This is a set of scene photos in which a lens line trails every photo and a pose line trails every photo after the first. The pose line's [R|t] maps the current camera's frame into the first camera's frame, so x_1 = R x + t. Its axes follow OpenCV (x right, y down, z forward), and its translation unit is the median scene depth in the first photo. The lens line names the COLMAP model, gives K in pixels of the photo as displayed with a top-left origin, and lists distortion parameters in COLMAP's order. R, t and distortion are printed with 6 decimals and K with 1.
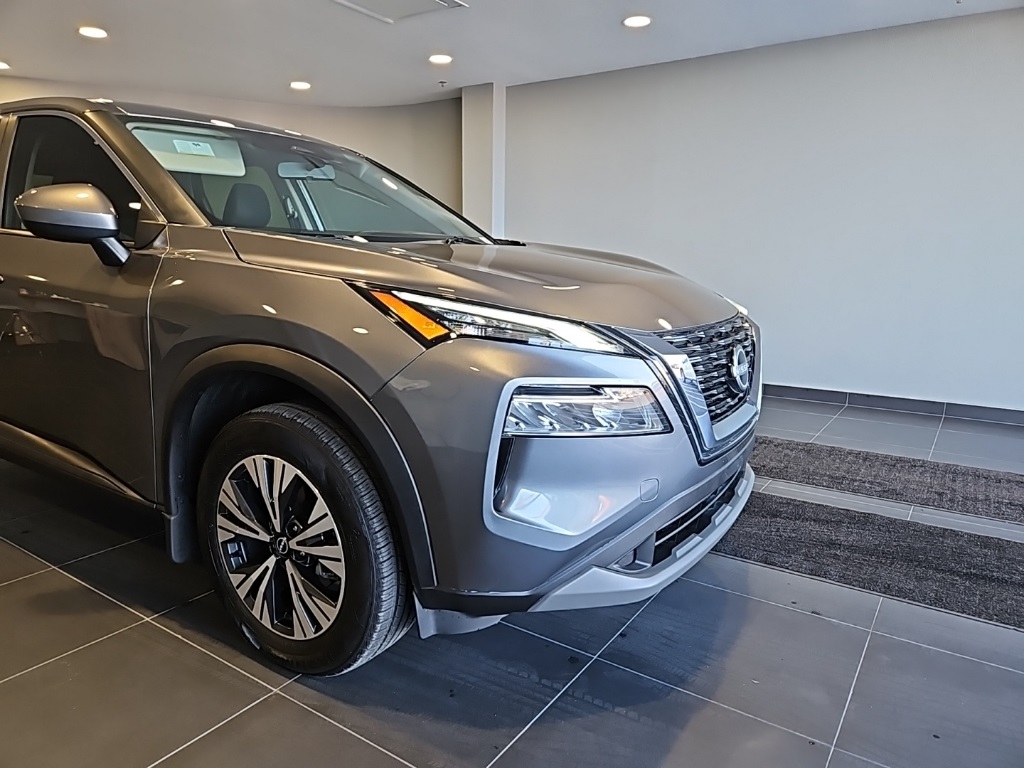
lens RADIAL K [[680.4, 0, 508.9], [0, 680.4, 390.6], [0, 0, 1]] dist [0.042213, -0.002687]
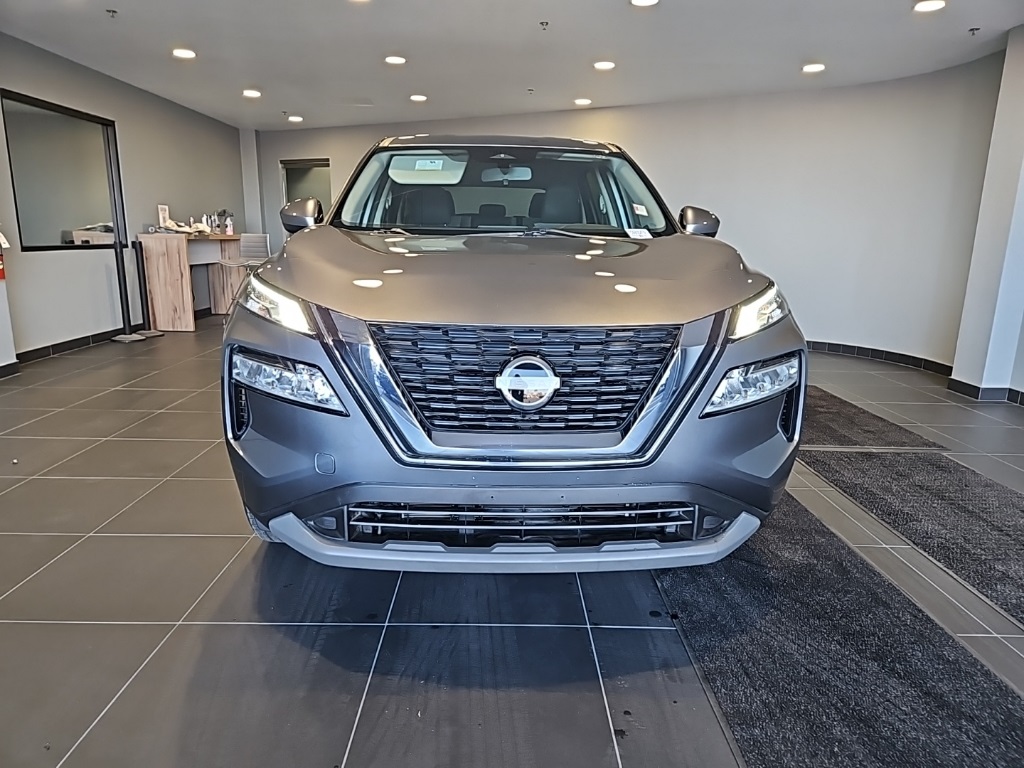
lens RADIAL K [[680.4, 0, 508.9], [0, 680.4, 390.6], [0, 0, 1]] dist [0.042213, -0.002687]
pose [[0.580647, 0.180332, -0.793933, 1.044517], [-0.173525, 0.980166, 0.095724, -0.104934], [0.795448, 0.082185, 0.600423, 0.495966]]
